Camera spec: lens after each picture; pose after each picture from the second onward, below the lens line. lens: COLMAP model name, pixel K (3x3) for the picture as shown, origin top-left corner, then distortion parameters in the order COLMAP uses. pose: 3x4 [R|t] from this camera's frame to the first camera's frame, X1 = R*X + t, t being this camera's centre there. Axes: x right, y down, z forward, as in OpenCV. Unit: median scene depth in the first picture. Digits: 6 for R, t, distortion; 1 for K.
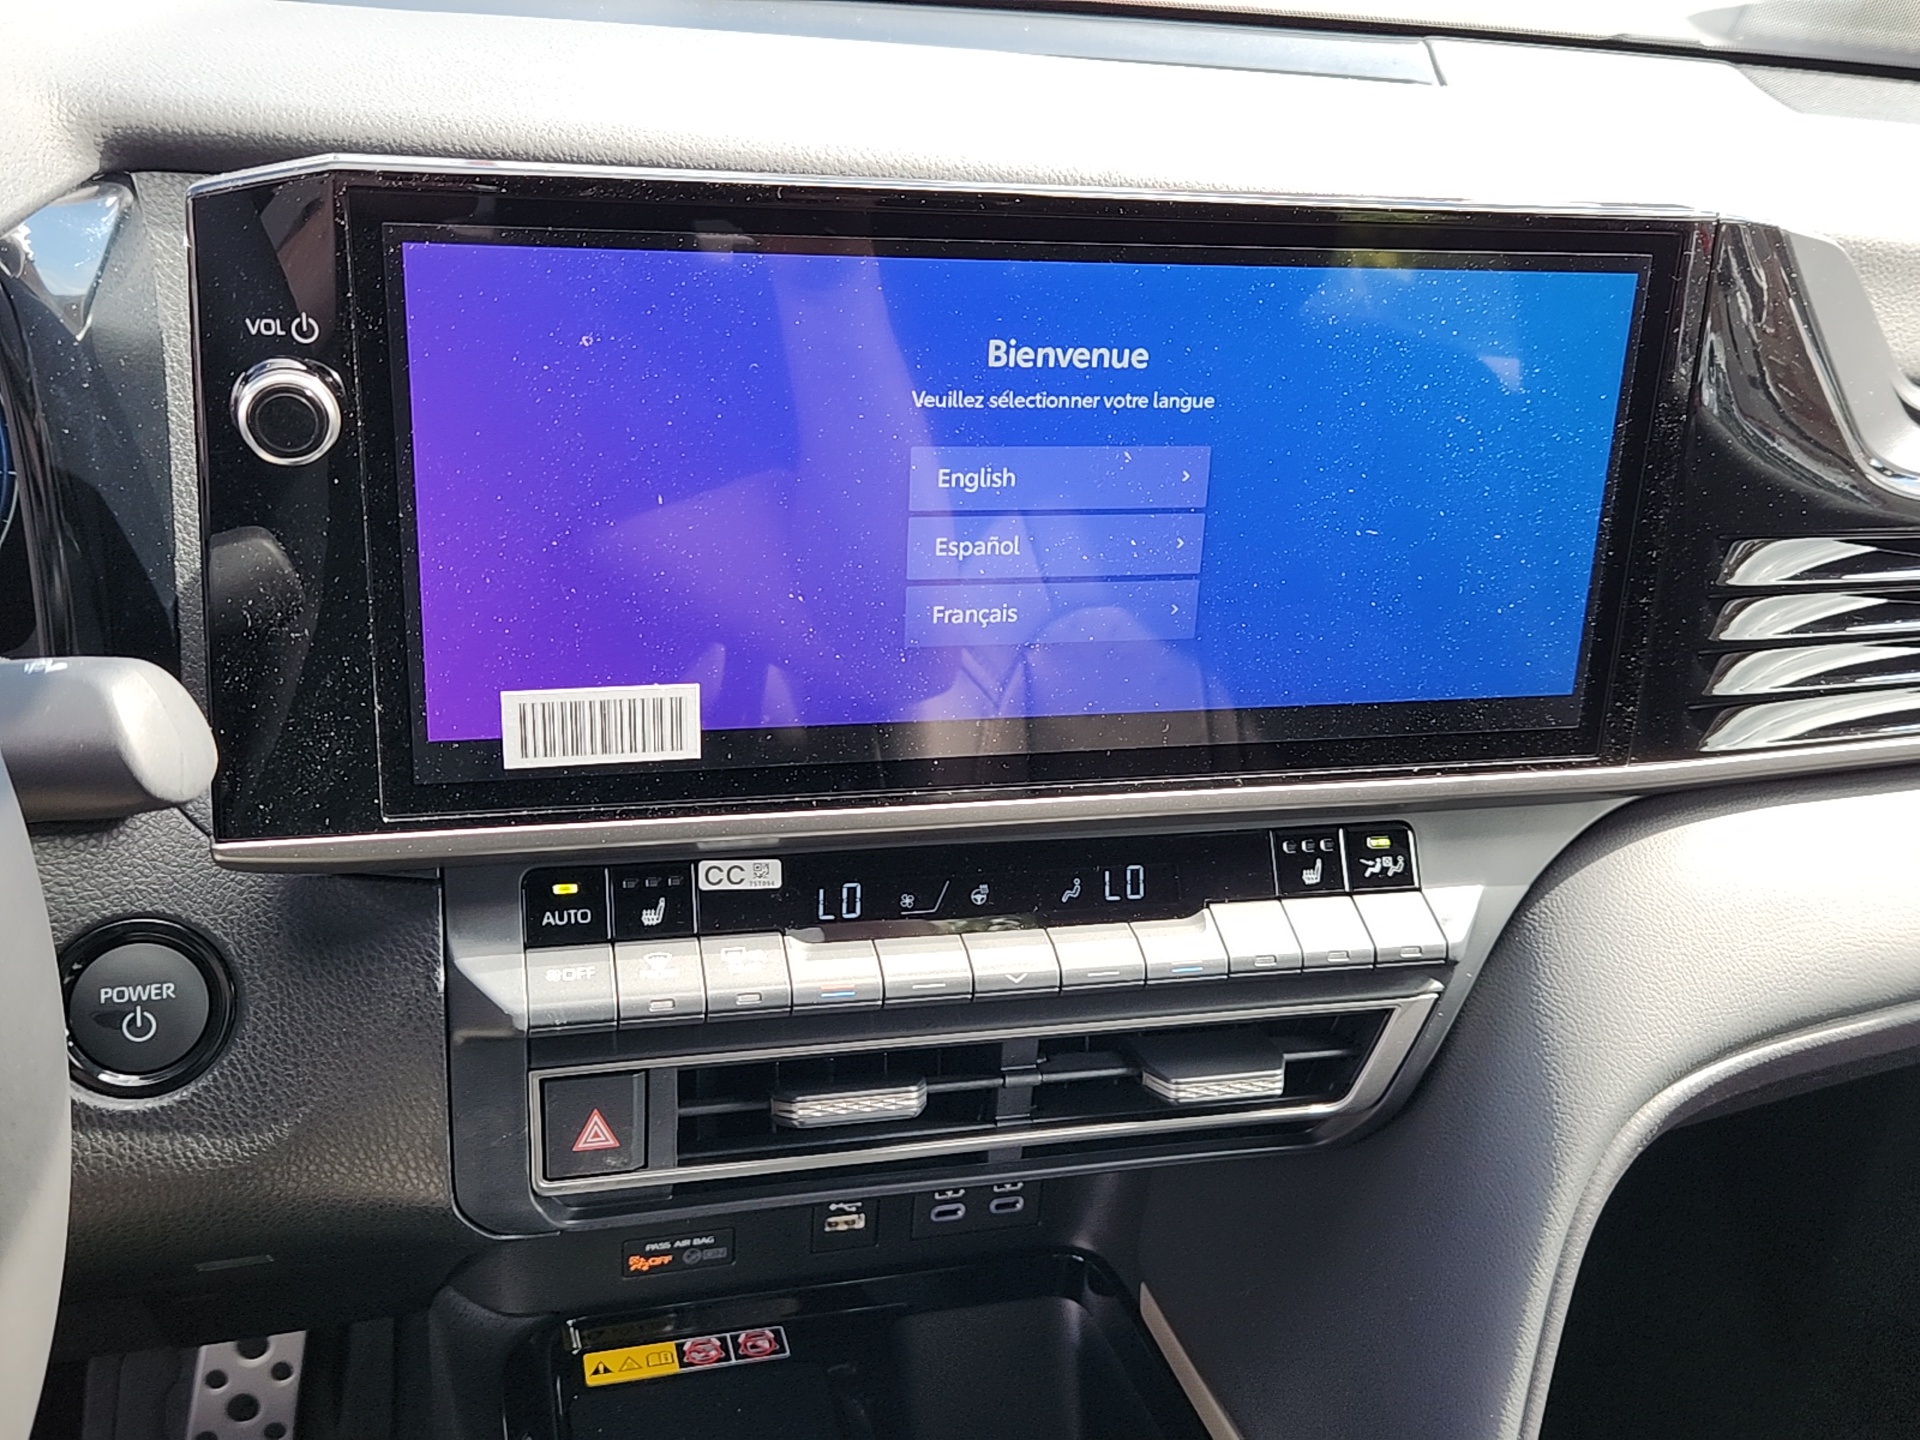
lens RADIAL K [[1783.0, 0, 970.4], [0, 1783.0, 693.6], [0, 0, 1]] dist [0.073552, -0.077784]
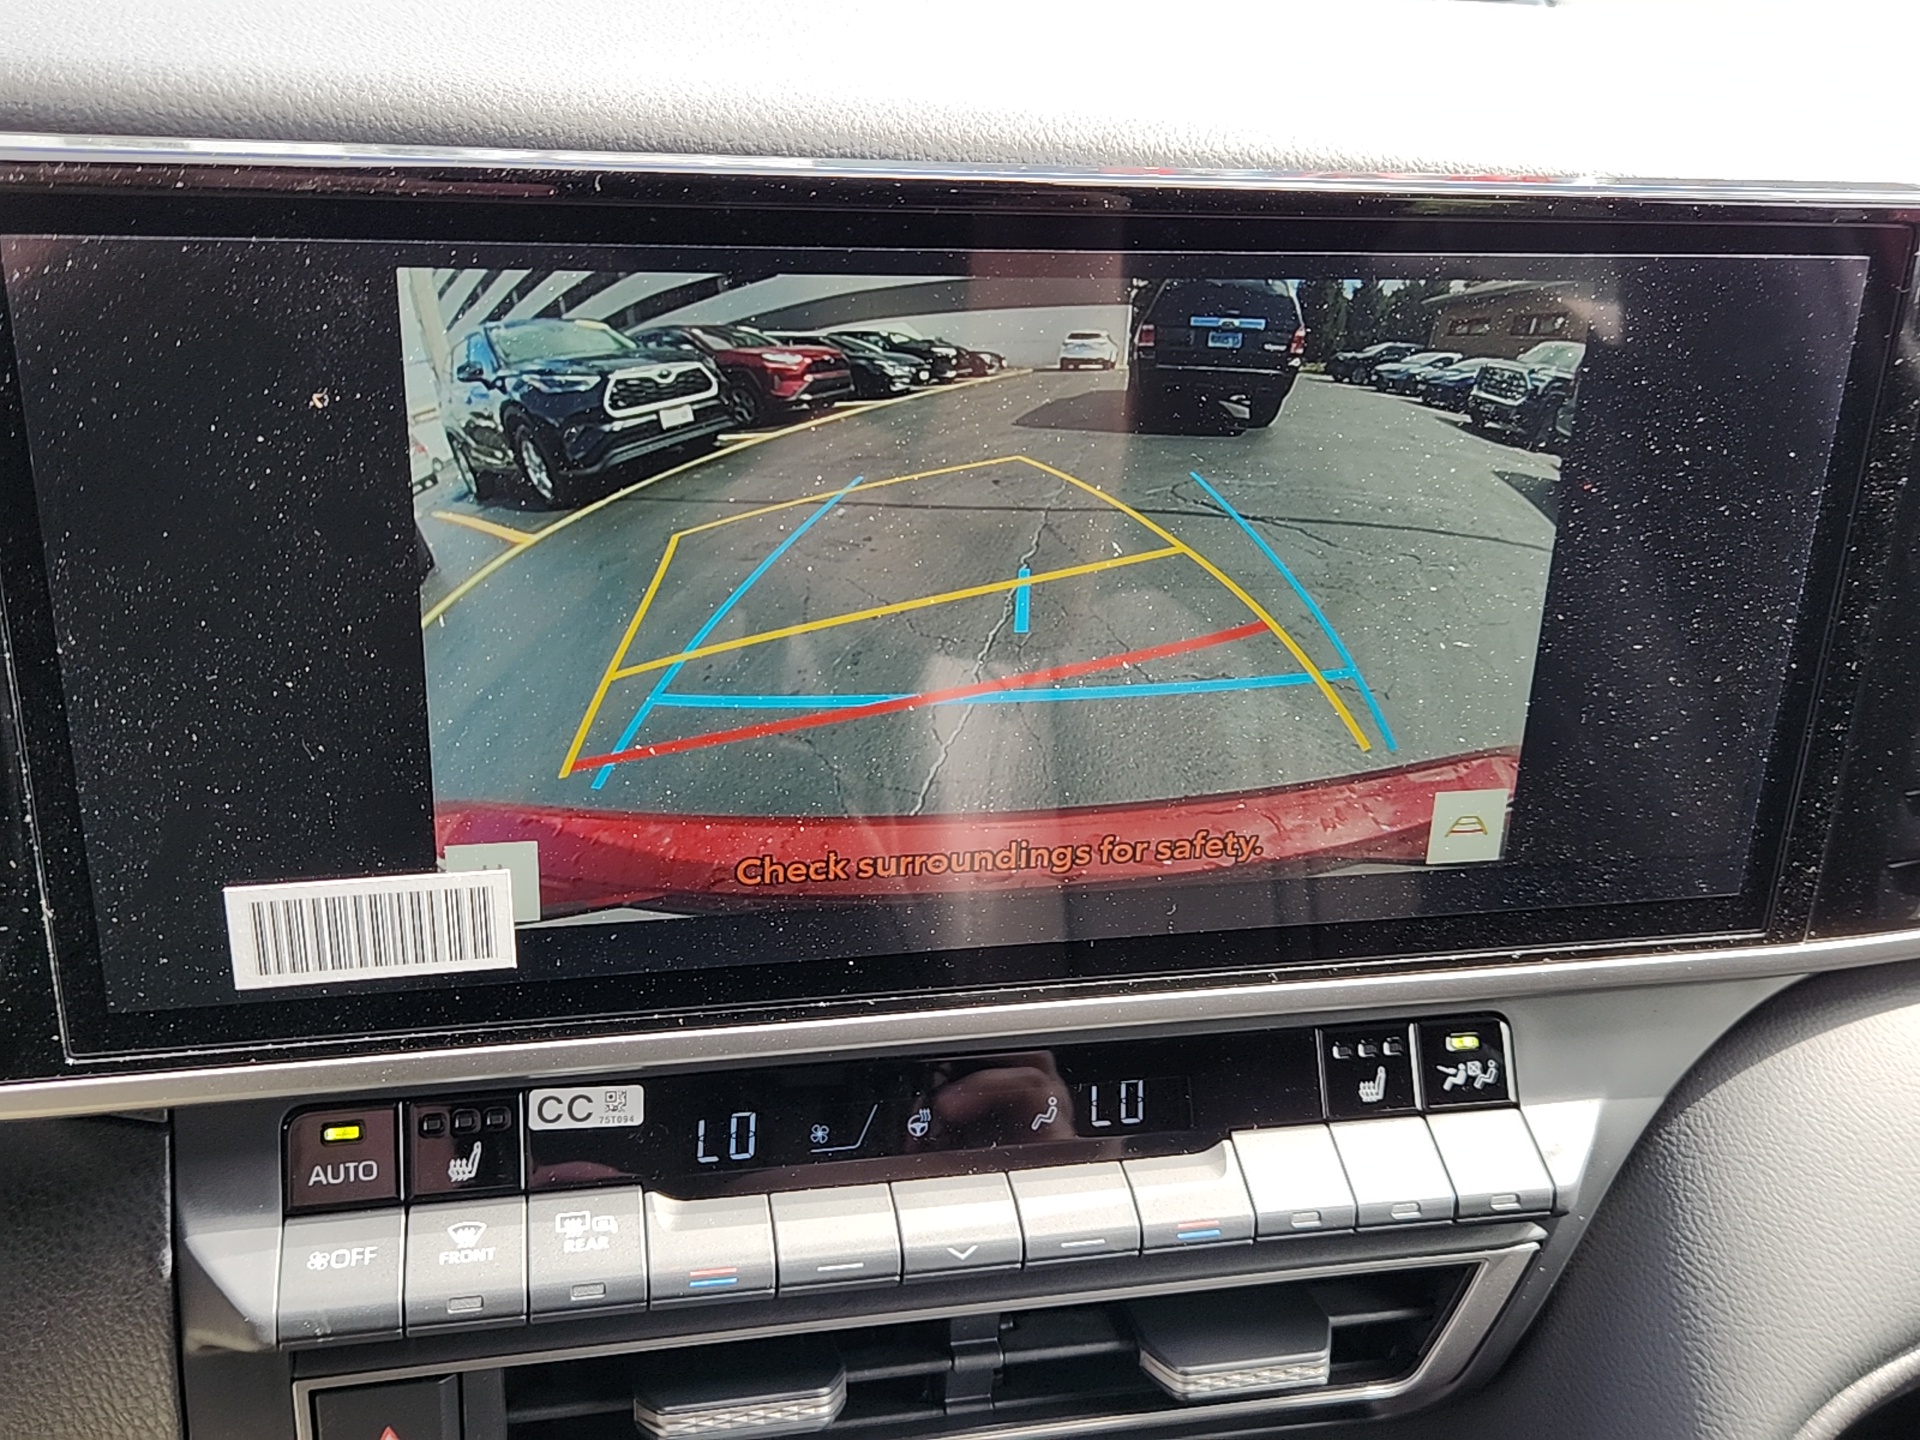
lens RADIAL K [[1833.9, 0, 961.5], [0, 1833.9, 708.9], [0, 0, 1]] dist [0.069526, -0.104213]
pose [[0.999300, 0.007660, -0.036618, 0.048037], [-0.006064, 0.999035, 0.043496, -0.089568], [0.036916, -0.043244, 0.998382, 0.238611]]
